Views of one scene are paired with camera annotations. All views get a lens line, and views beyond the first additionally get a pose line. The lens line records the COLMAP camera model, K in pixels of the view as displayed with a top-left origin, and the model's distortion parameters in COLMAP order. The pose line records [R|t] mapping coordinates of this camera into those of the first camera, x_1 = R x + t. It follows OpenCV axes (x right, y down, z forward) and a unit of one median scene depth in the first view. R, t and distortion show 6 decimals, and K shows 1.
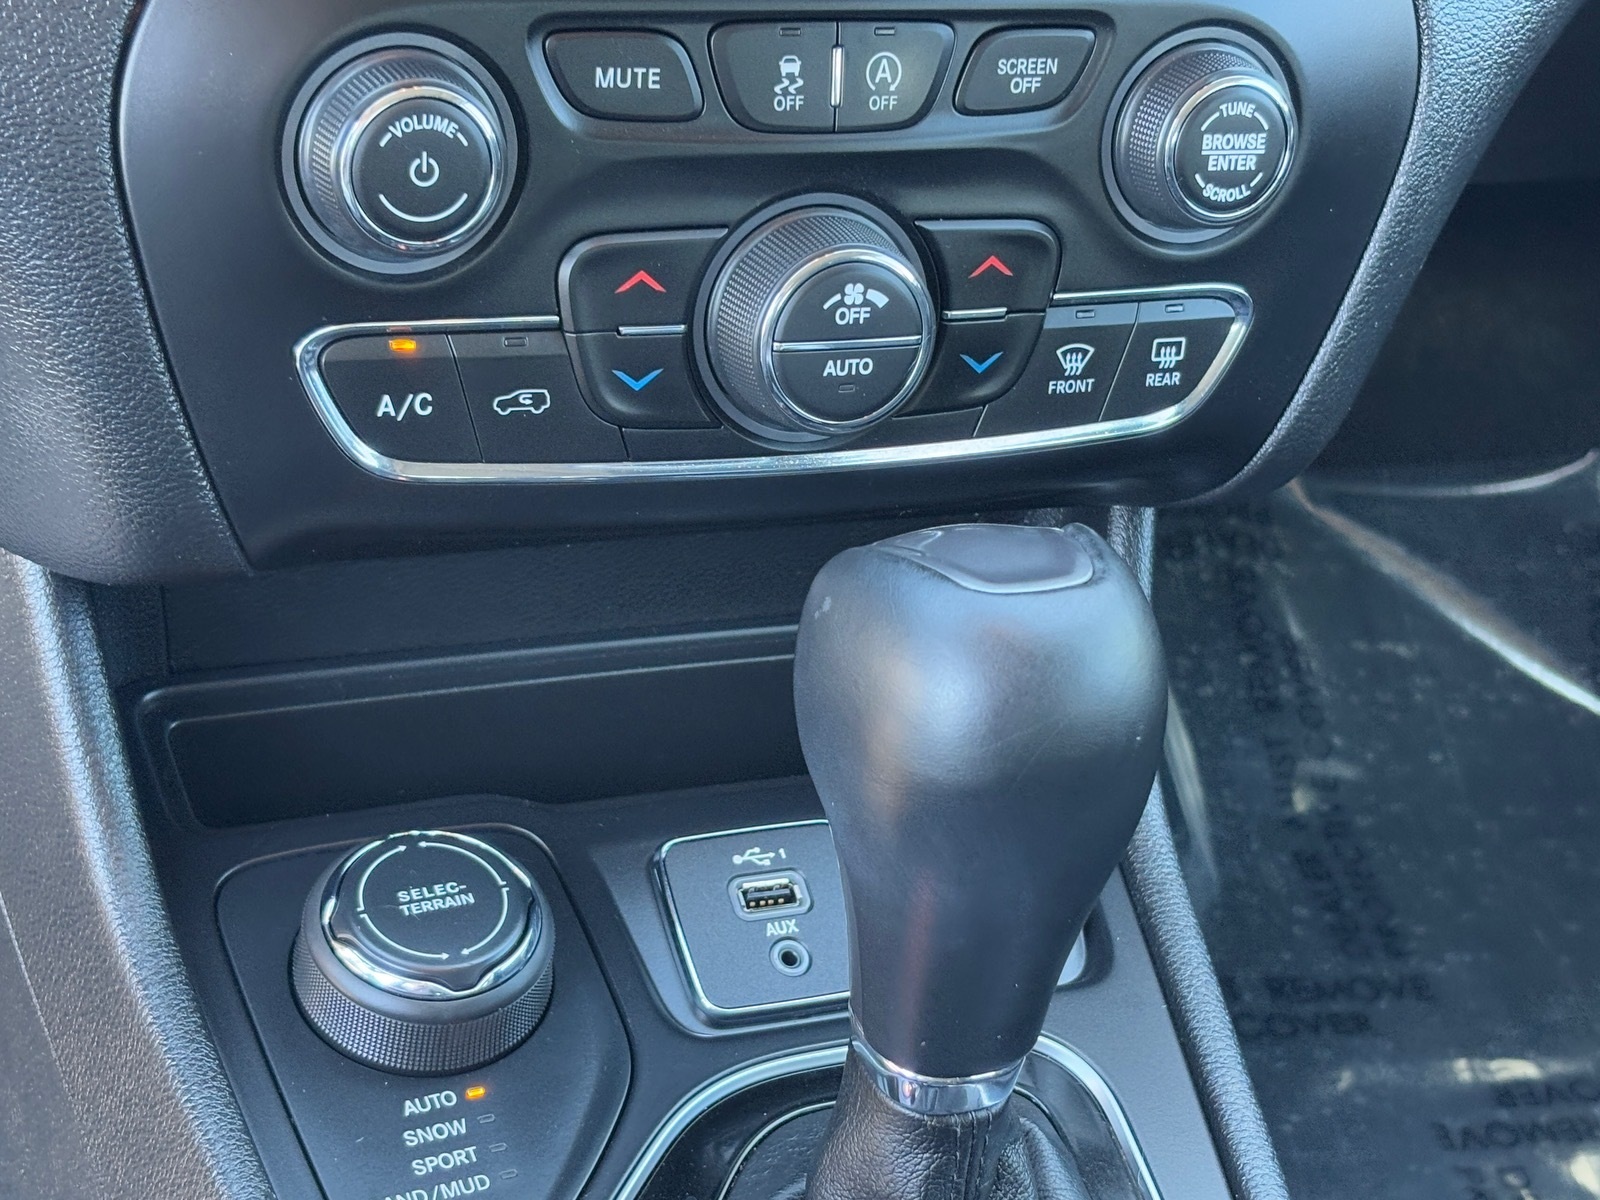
lens RADIAL K [[2893.9, 0, 771.9], [0, 2893.9, 630.7], [0, 0, 1]] dist [0.166530, 0.000000]
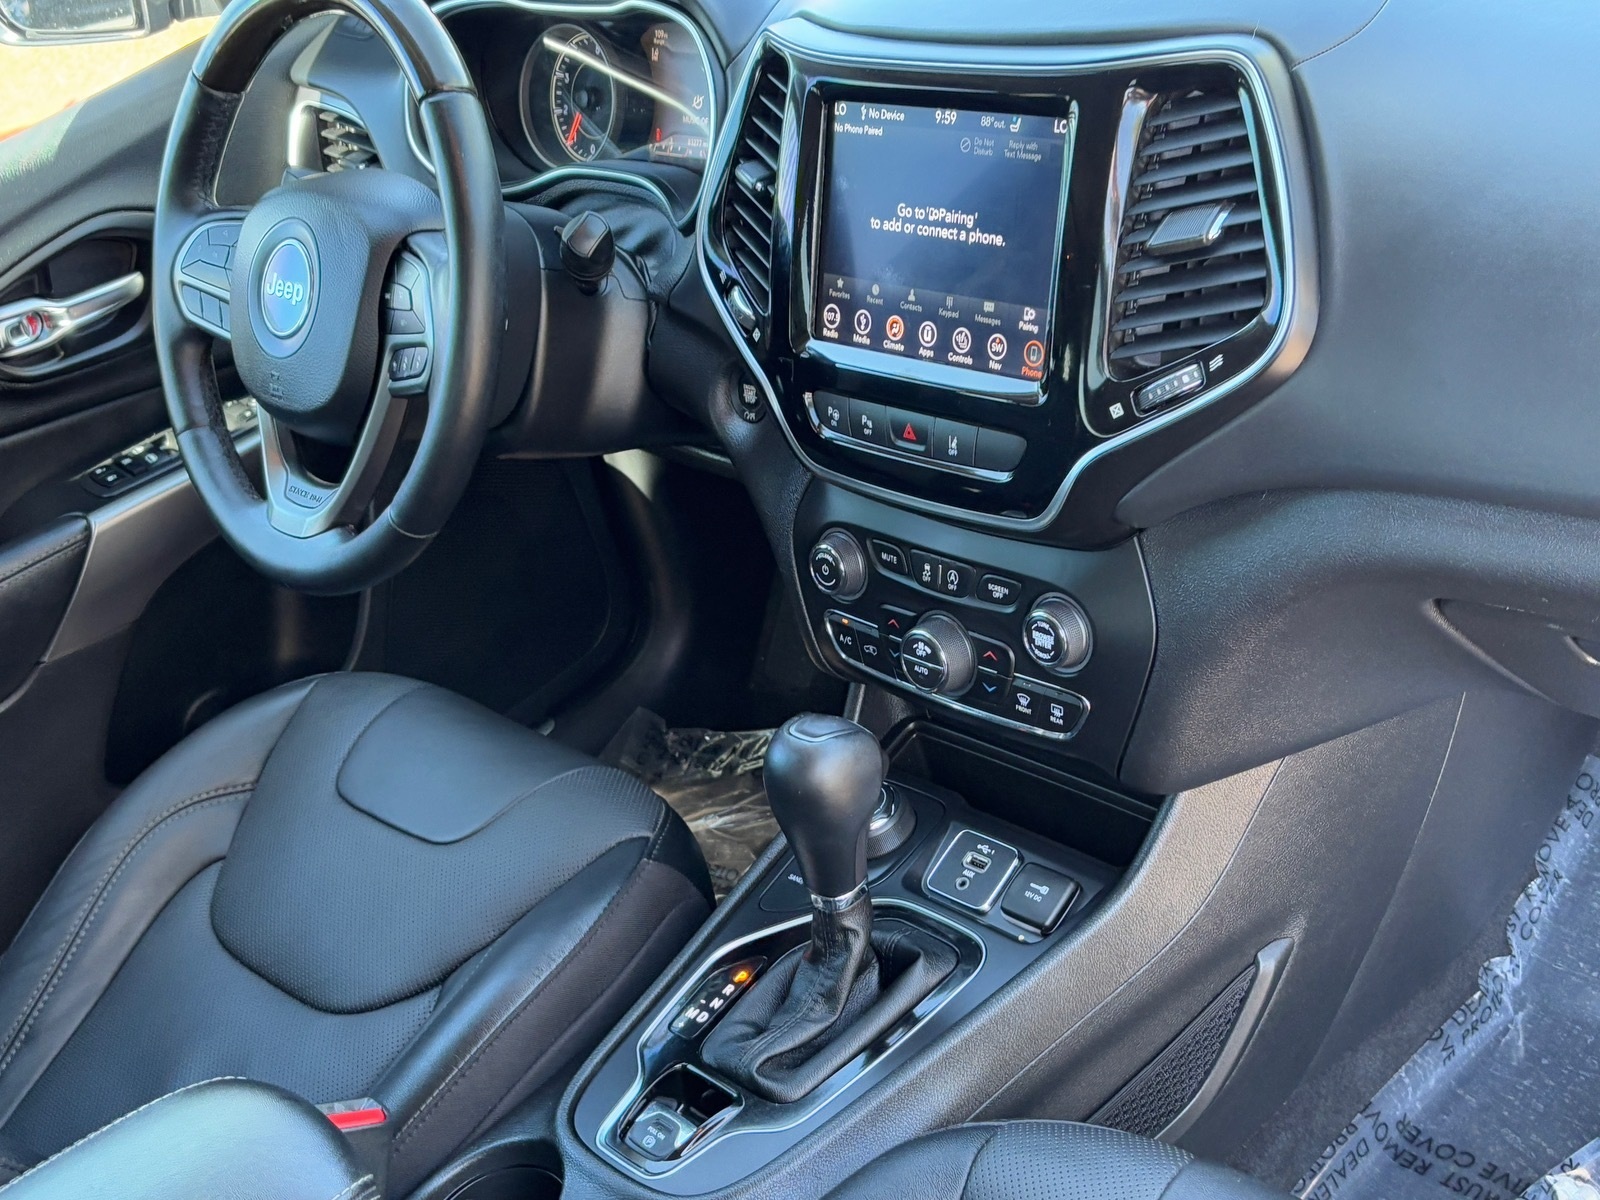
lens RADIAL K [[1941.2, 0, 811.6], [0, 1941.2, 614.6], [0, 0, 1]] dist [0.158860, 0.000000]
pose [[0.354279, 0.262608, -0.897510, 1.606981], [-0.285331, 0.944349, 0.163682, -0.402115], [0.890546, 0.198098, 0.409493, 0.088329]]
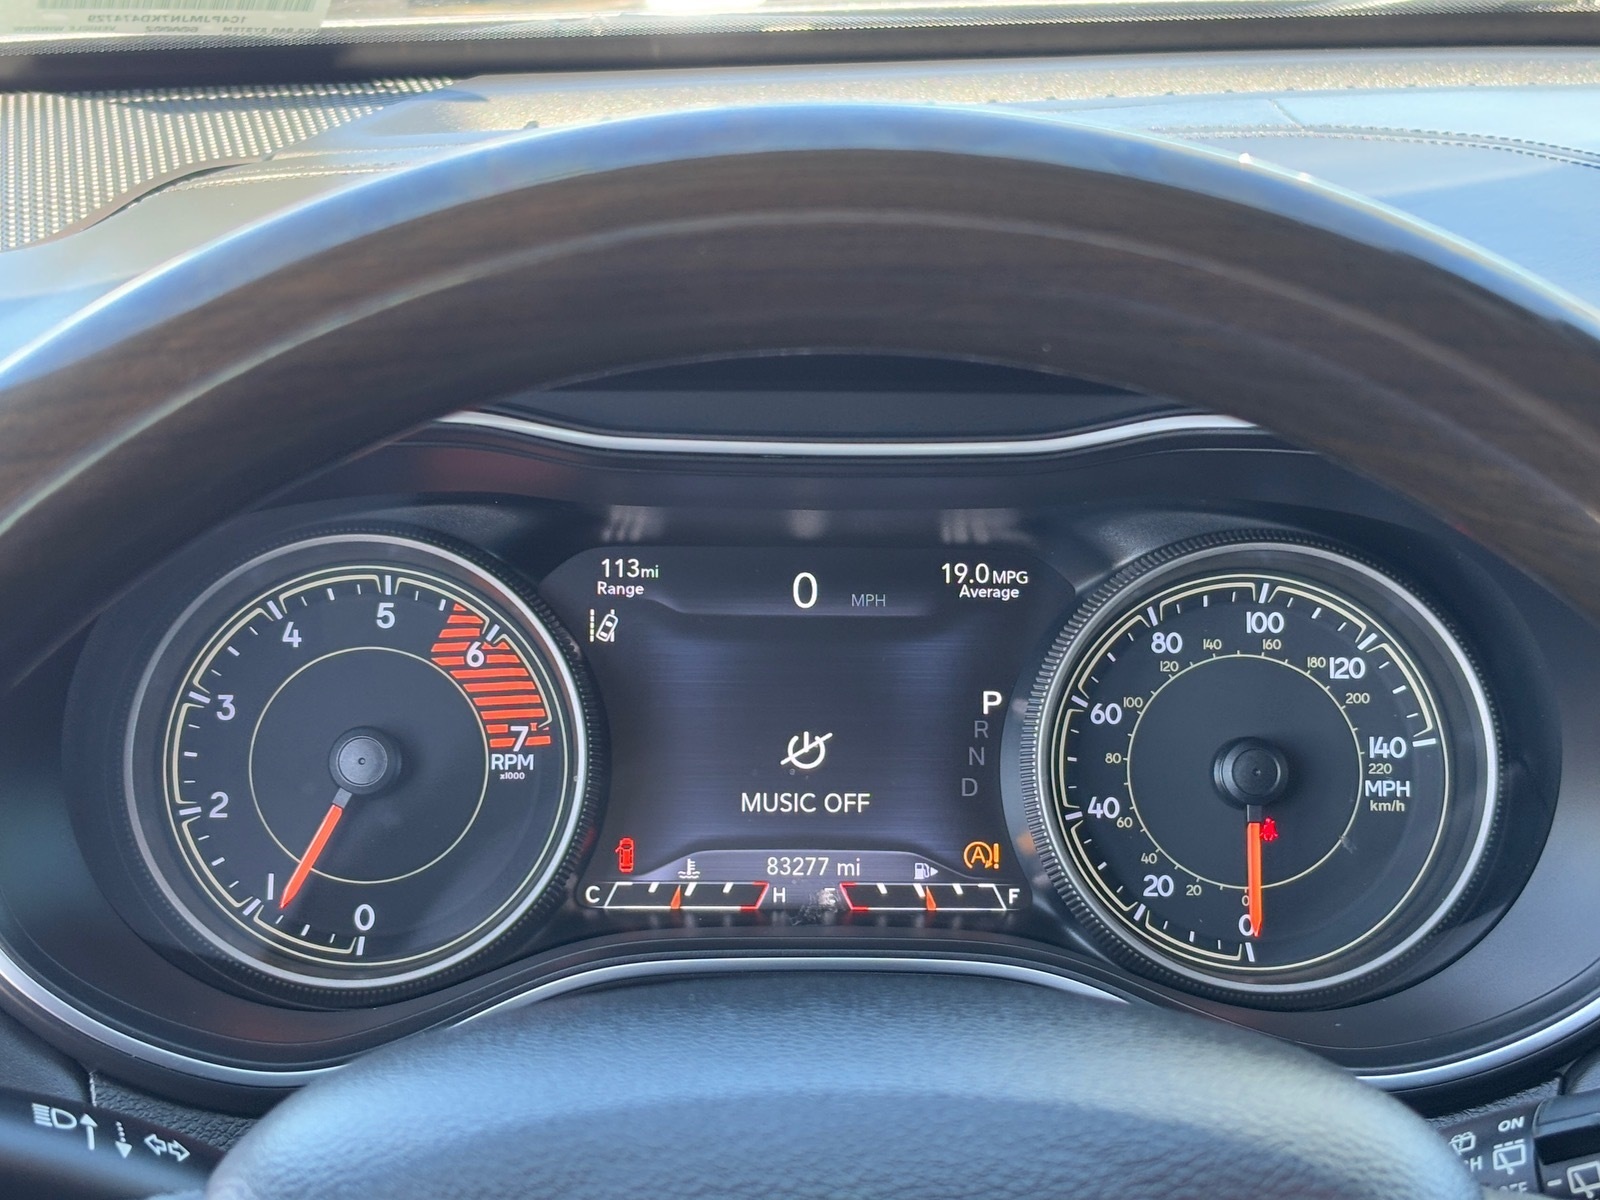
lens RADIAL K [[2893.9, 0, 774.7], [0, 2893.9, 595.5], [0, 0, 1]] dist [0.166530, 0.000000]
pose [[0.935941, -0.048129, -0.348853, -0.254155], [-0.080938, 0.934699, -0.346103, -0.211401], [0.342730, 0.352168, 0.870927, -0.241877]]
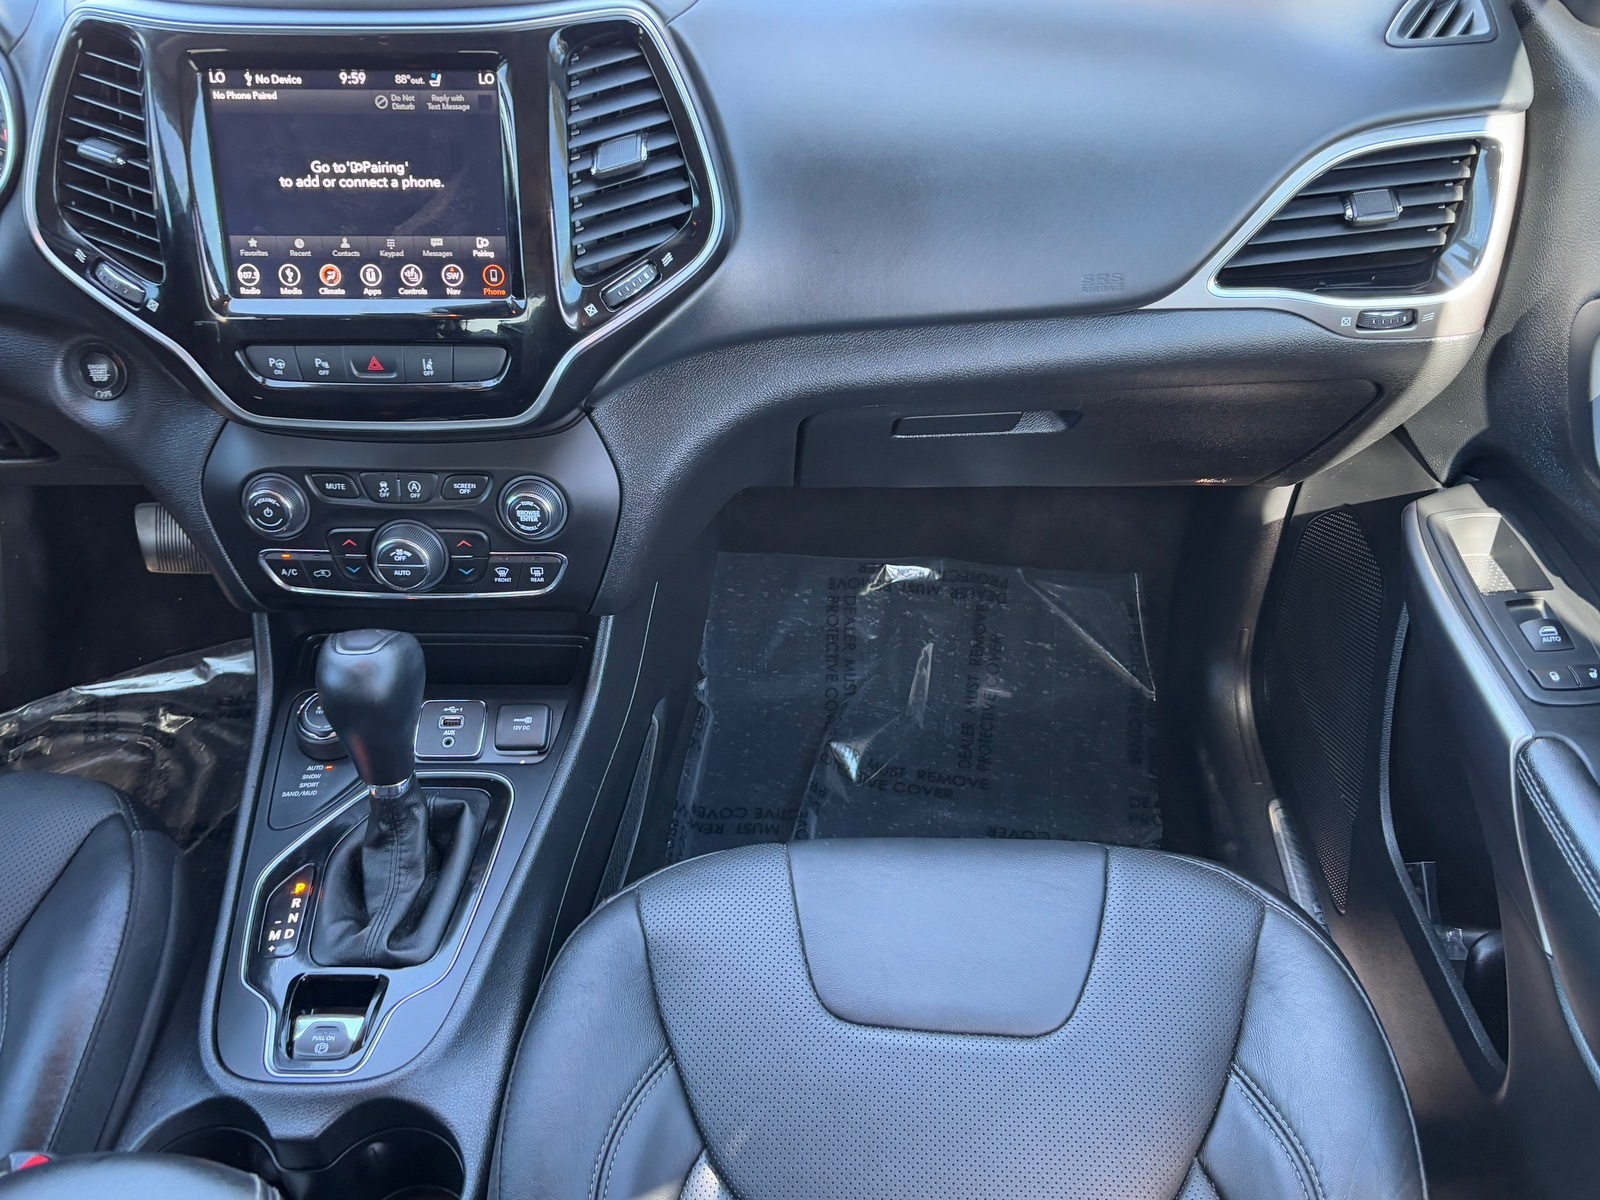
lens RADIAL K [[1388.6, 0, 809.9], [0, 1388.6, 611.5], [0, 0, 1]] dist [0.022379, -0.009410]
pose [[0.914674, 0.116397, -0.387070, 1.016245], [-0.091986, 0.992454, 0.081074, -0.206078], [0.393586, -0.038551, 0.918479, -0.276976]]
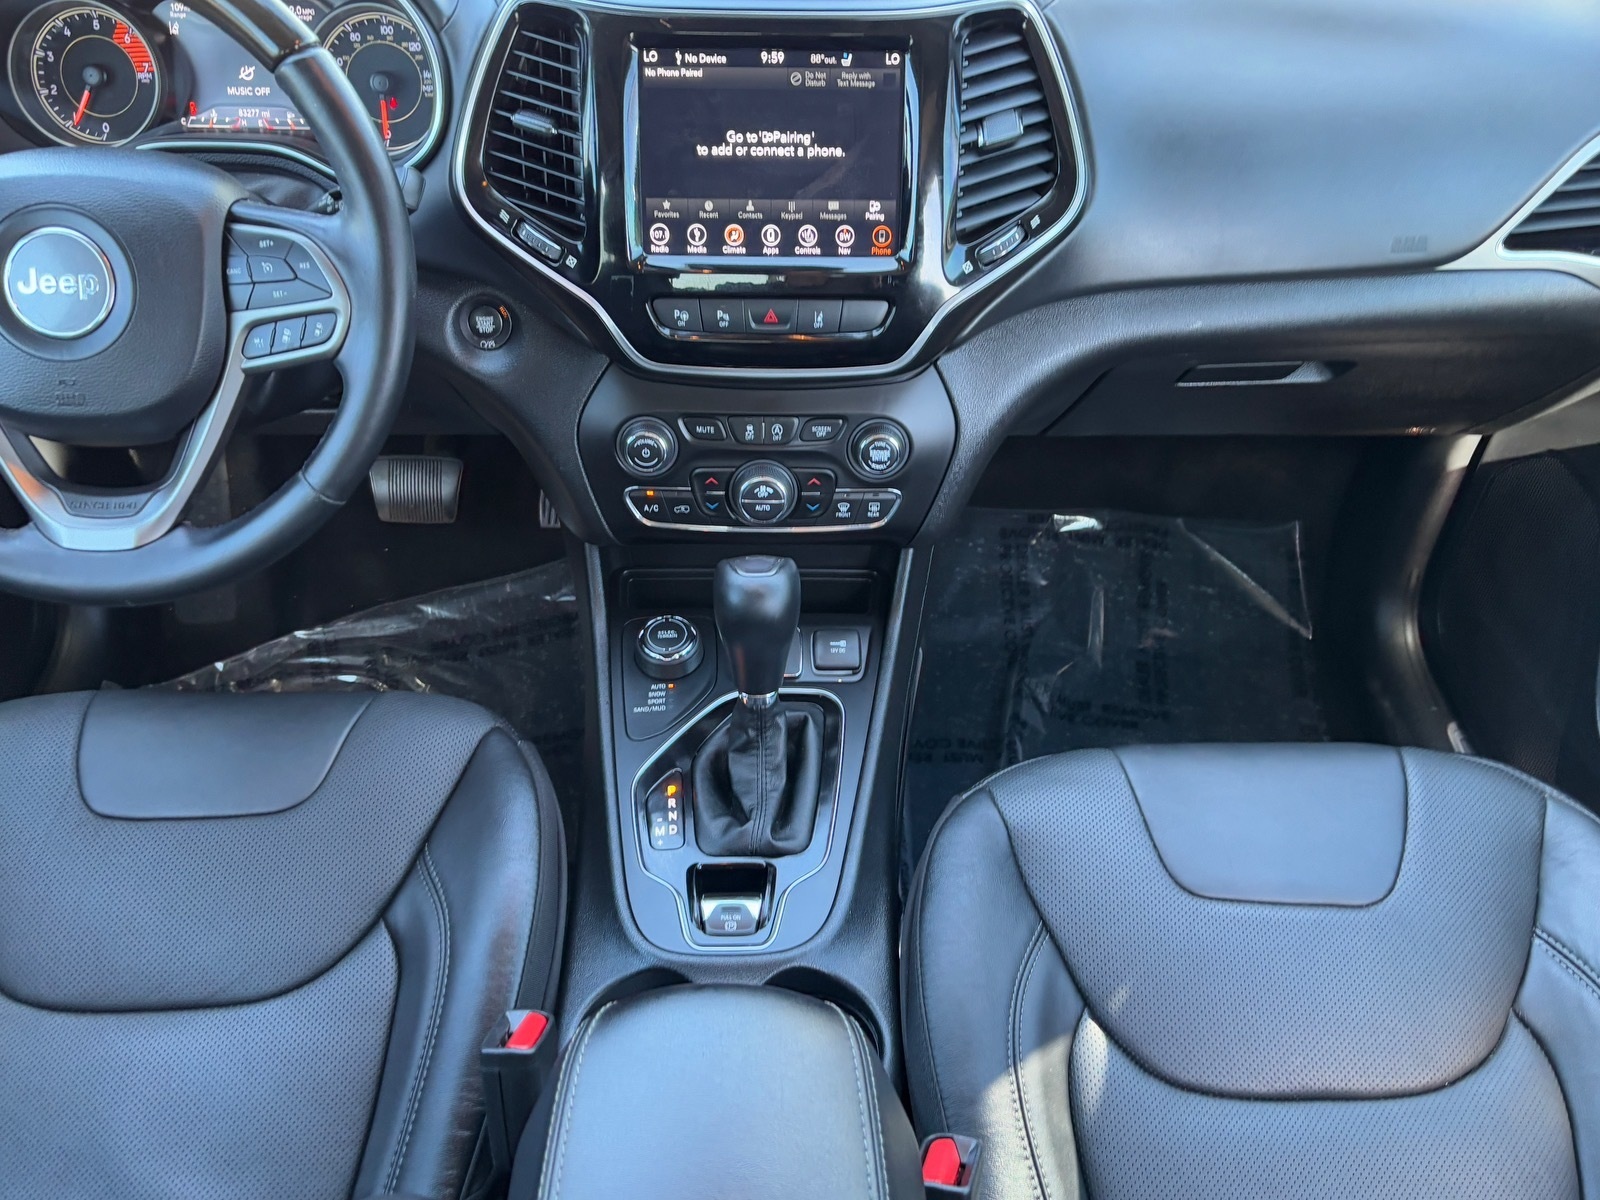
lens RADIAL K [[1388.6, 0, 800.0], [0, 1388.6, 613.1], [0, 0, 1]] dist [0.022379, -0.009410]
pose [[0.930565, 0.118365, -0.346467, 0.658245], [-0.091610, 0.991474, 0.092668, -0.116957], [0.354481, -0.054493, 0.933474, -0.610468]]
